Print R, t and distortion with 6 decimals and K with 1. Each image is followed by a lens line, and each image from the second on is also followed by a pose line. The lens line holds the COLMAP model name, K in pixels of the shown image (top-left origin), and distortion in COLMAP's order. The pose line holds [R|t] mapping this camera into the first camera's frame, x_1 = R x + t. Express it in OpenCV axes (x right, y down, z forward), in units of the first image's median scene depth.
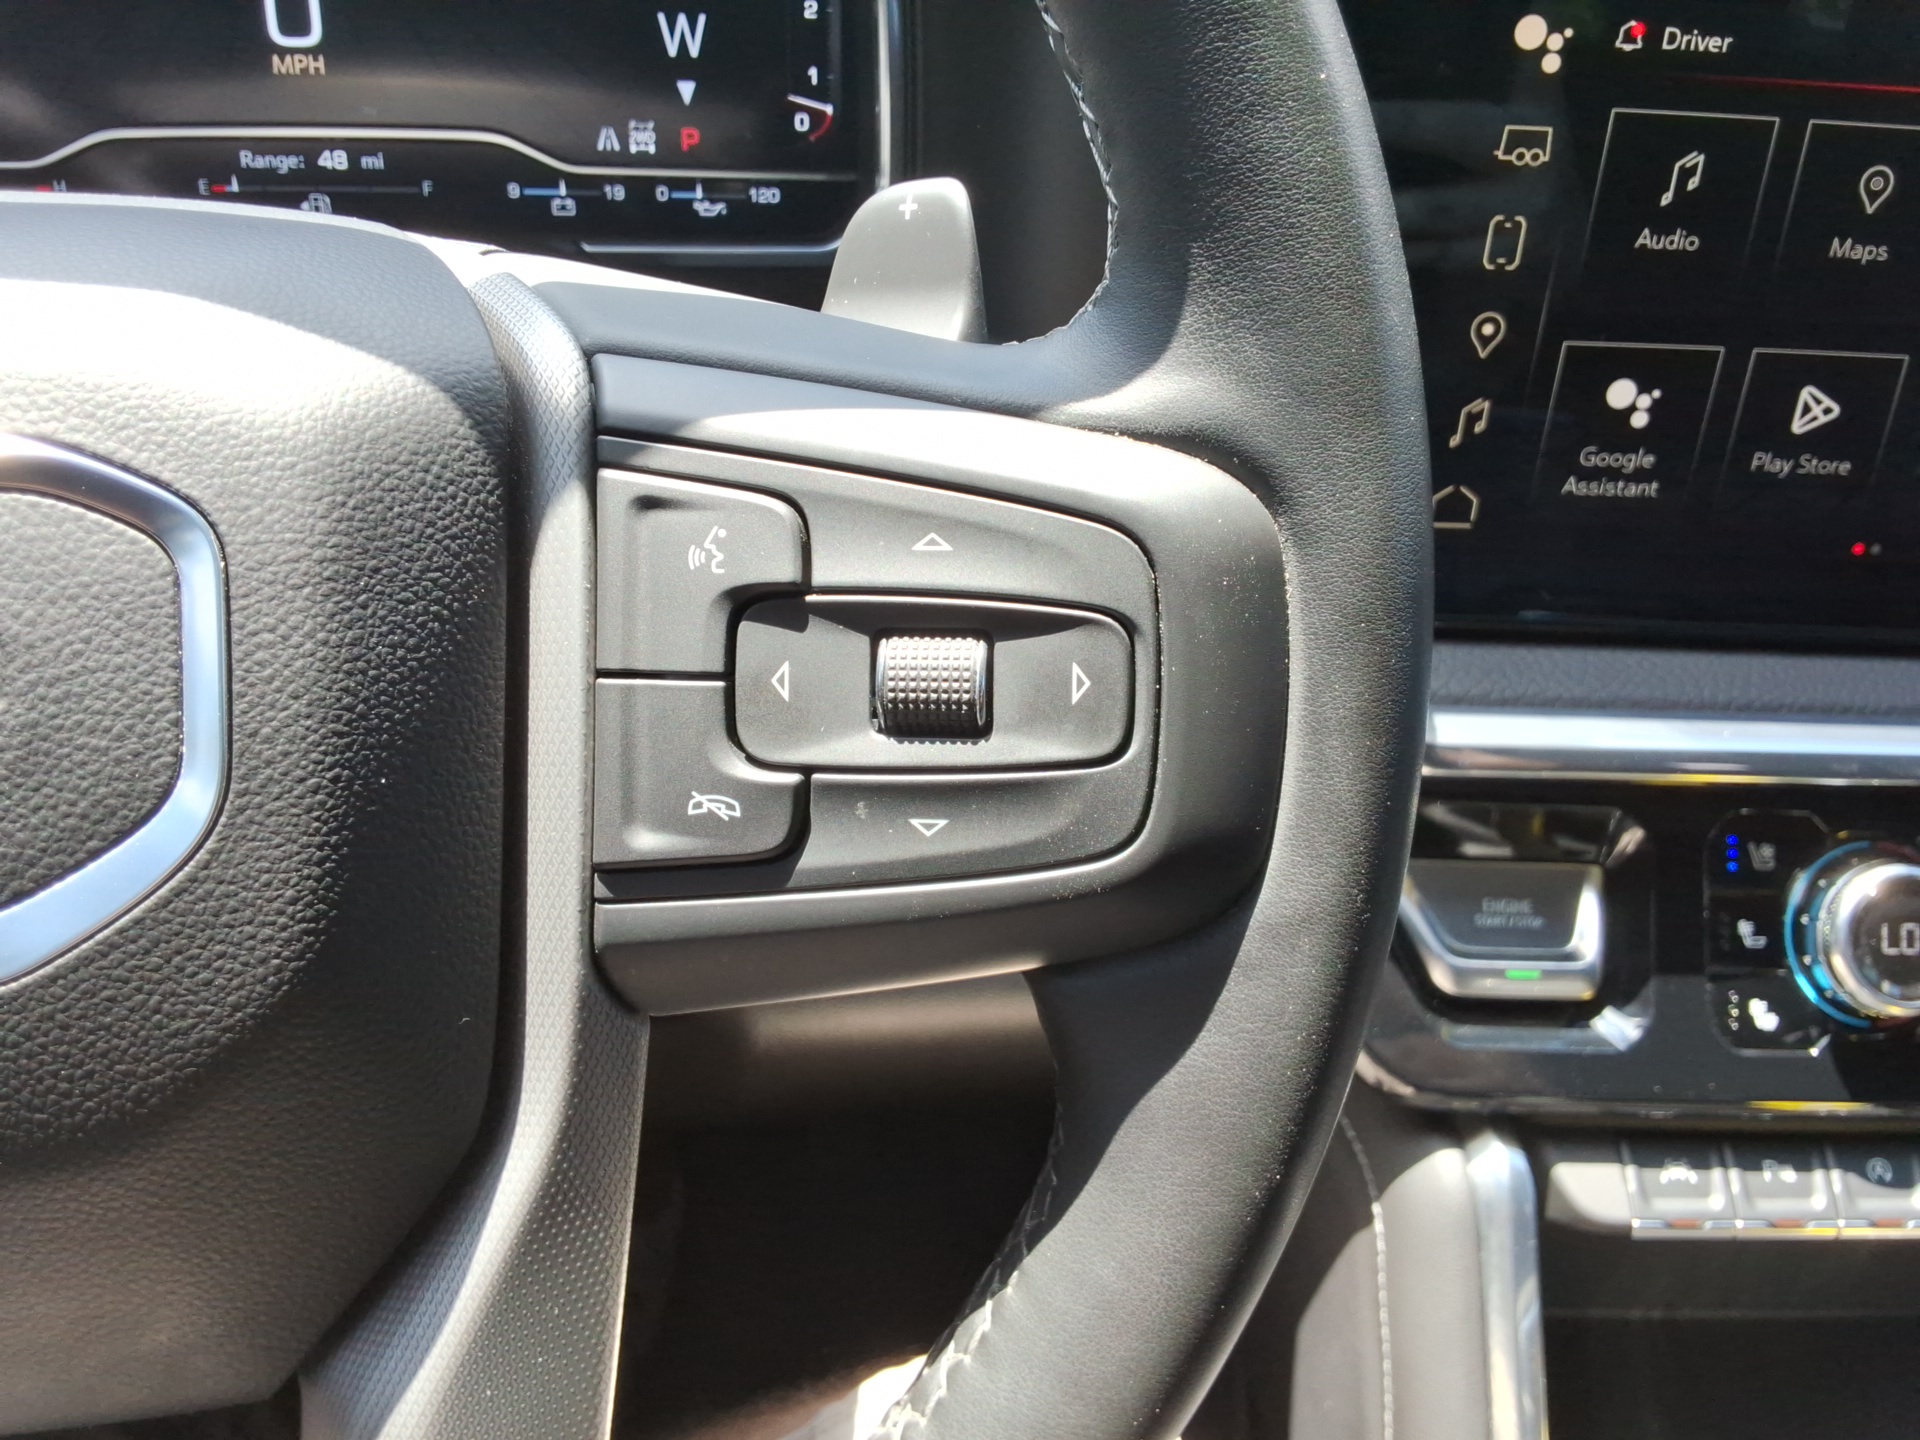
lens RADIAL K [[1575.4, 0, 967.3], [0, 1575.4, 698.6], [0, 0, 1]] dist [0.118194, -0.216087]
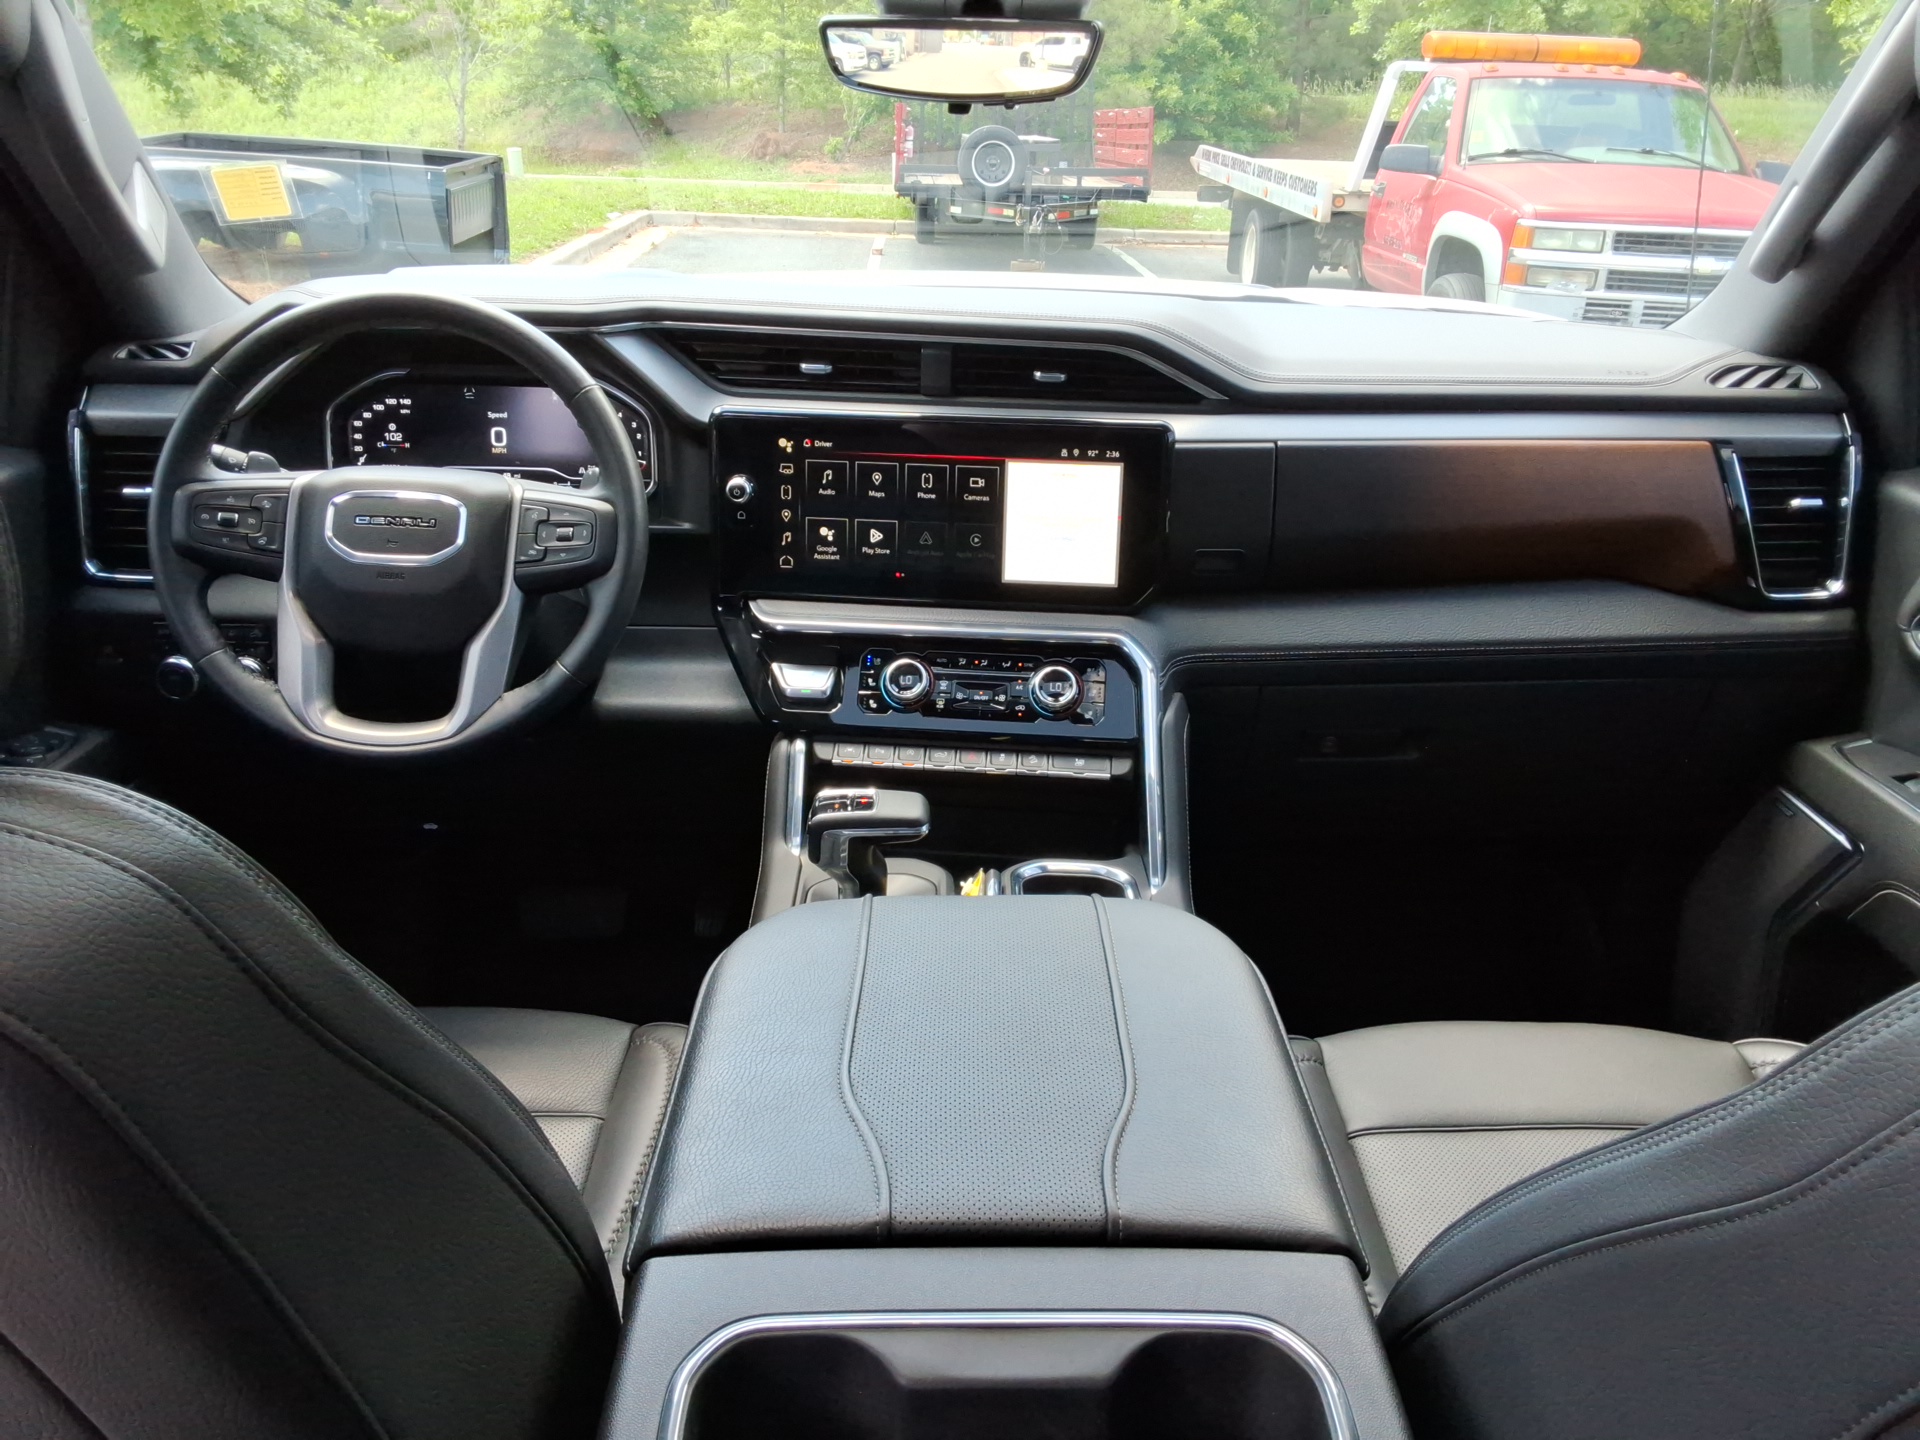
lens RADIAL K [[1547.9, 0, 977.8], [0, 1547.9, 695.6], [0, 0, 1]] dist [0.130610, -0.217892]
pose [[0.992984, 0.011397, -0.117697, 1.194275], [-0.037279, 0.974760, -0.220122, 0.978304], [0.112217, 0.222965, 0.968346, -2.421214]]
